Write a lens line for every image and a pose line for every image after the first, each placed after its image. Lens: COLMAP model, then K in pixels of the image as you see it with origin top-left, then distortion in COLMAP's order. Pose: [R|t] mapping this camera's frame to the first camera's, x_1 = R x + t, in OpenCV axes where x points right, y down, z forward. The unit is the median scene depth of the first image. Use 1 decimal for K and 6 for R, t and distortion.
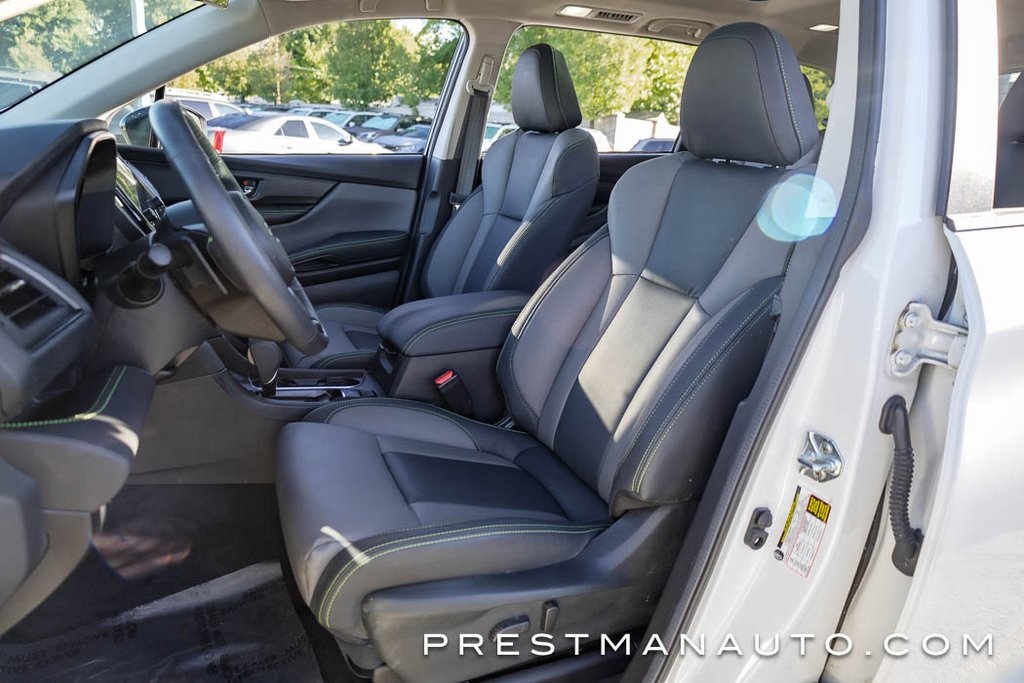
lens RADIAL K [[666.5, 0, 512.0], [0, 666.5, 341.5], [0, 0, 1]] dist [0.006346, 0.004705]
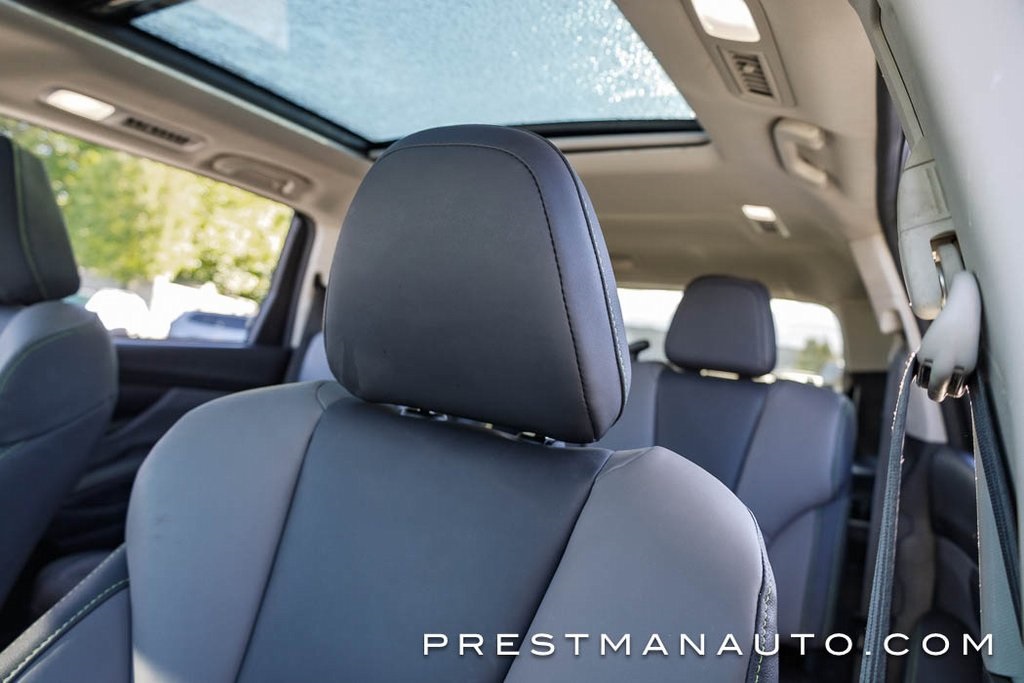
lens RADIAL K [[666.5, 0, 512.0], [0, 666.5, 341.5], [0, 0, 1]] dist [0.006346, 0.004705]
pose [[0.799334, 0.060269, 0.597857, 0.068436], [0.092469, 0.970768, -0.221493, -0.155079], [-0.593730, 0.232331, 0.770394, 0.443343]]
